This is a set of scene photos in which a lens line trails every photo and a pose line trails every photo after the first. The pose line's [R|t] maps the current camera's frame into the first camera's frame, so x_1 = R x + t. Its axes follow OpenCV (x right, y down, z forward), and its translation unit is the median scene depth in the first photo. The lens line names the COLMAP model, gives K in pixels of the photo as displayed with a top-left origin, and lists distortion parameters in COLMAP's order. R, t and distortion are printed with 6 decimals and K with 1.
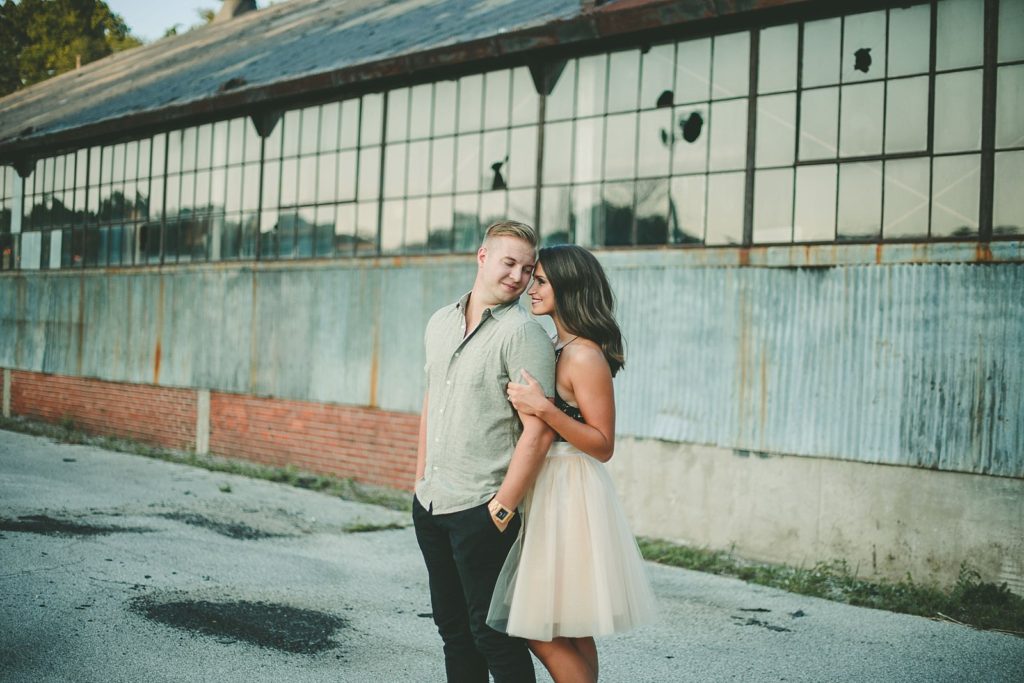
lens RADIAL K [[1440.3, 0, 512.0], [0, 1440.3, 341.5], [0, 0, 1]] dist [-0.034330, -0.058261]
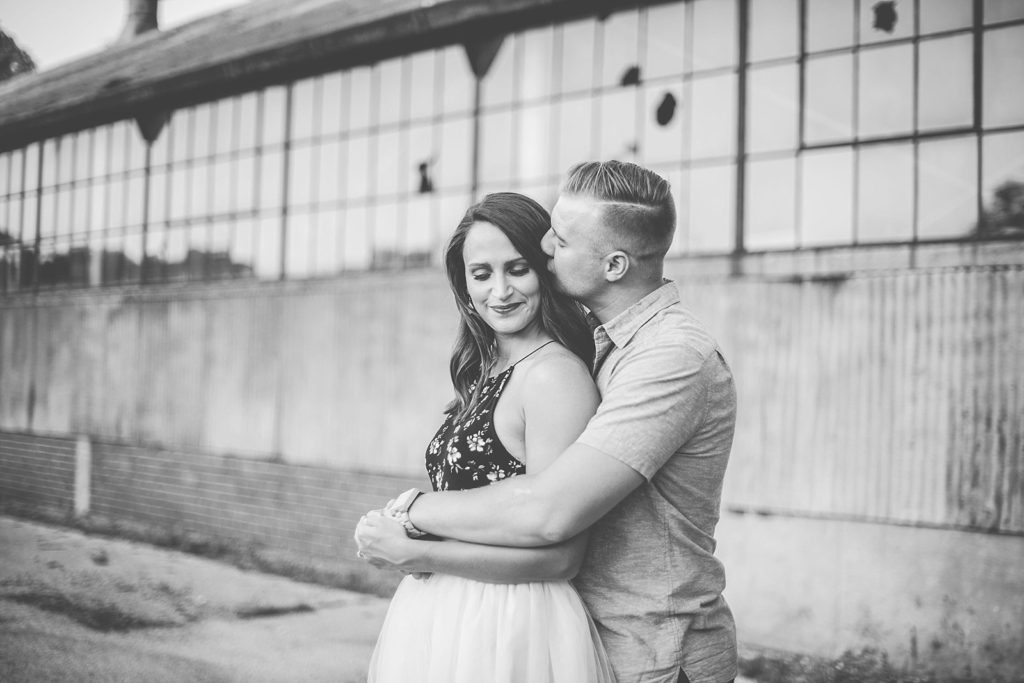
lens RADIAL K [[1440.3, 0, 512.0], [0, 1440.3, 341.5], [0, 0, 1]] dist [-0.034330, -0.058261]
pose [[0.998349, -0.011858, 0.056206, -0.007660], [0.013296, 0.999592, -0.025275, 0.001394], [-0.055883, 0.025981, 0.998099, 0.181821]]
